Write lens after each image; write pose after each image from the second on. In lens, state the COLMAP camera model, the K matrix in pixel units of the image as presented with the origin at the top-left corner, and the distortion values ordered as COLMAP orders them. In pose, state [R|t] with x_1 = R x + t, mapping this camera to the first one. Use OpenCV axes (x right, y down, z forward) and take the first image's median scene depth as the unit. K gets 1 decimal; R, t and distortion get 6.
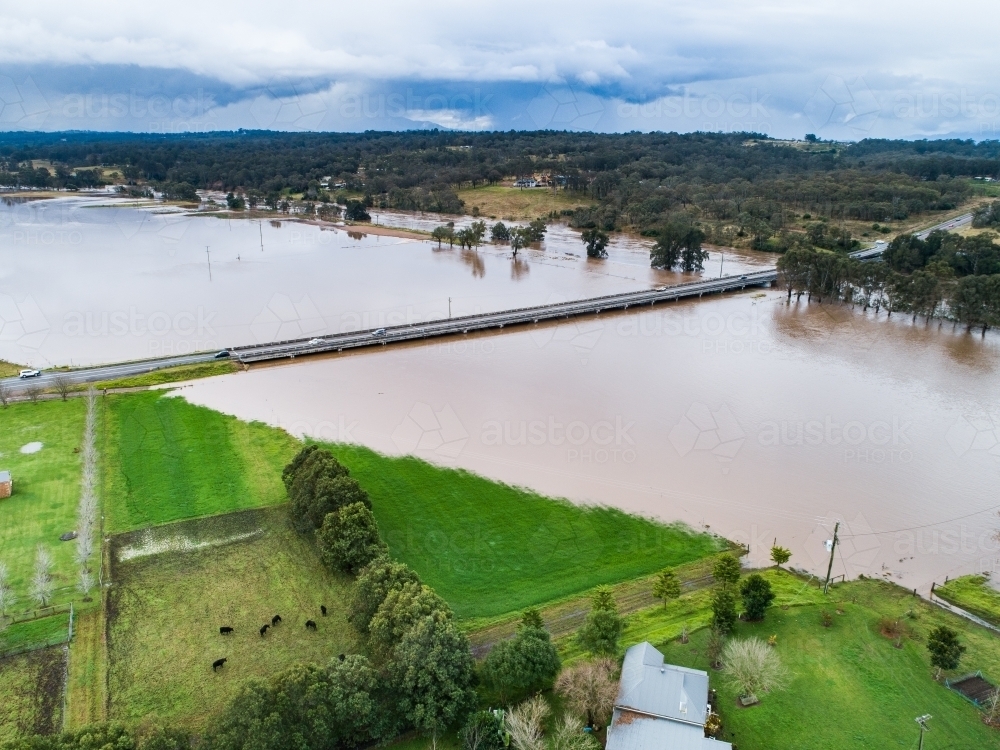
lens RADIAL K [[774.3, 0, 500.0], [0, 774.3, 375.0], [0, 0, 1]] dist [-0.025887, 0.007370]
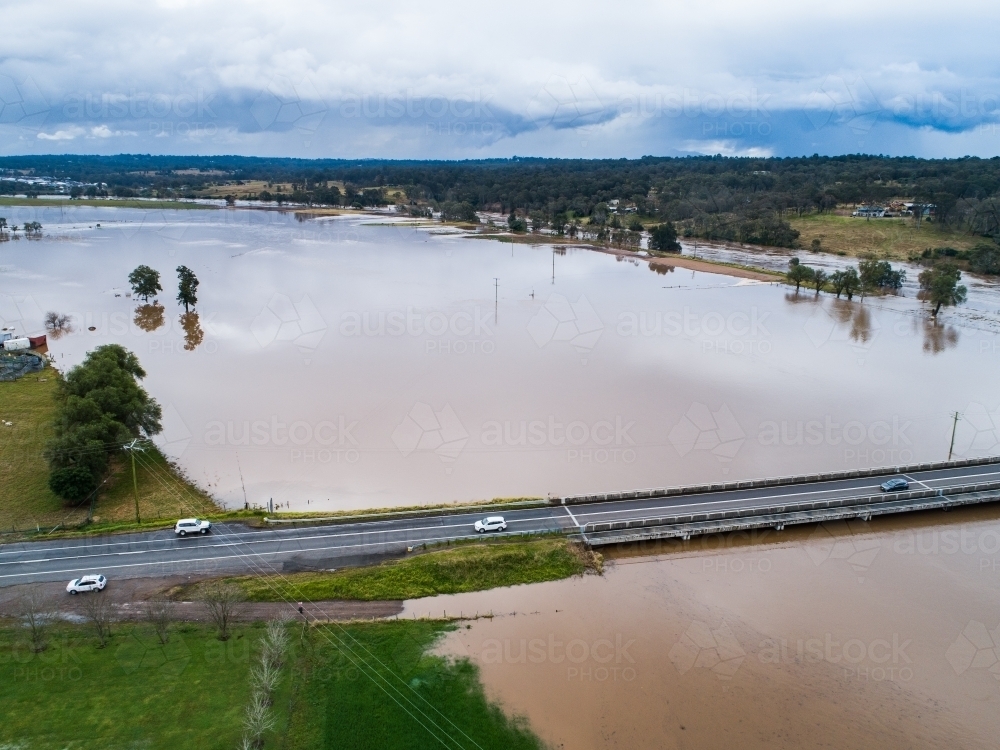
lens RADIAL K [[774.3, 0, 500.0], [0, 774.3, 375.0], [0, 0, 1]] dist [-0.025887, 0.007370]
pose [[0.947427, 0.086791, -0.307977, -0.065714], [-0.097825, 0.994992, -0.020540, -0.028107], [0.304651, 0.049588, 0.951172, 0.139344]]
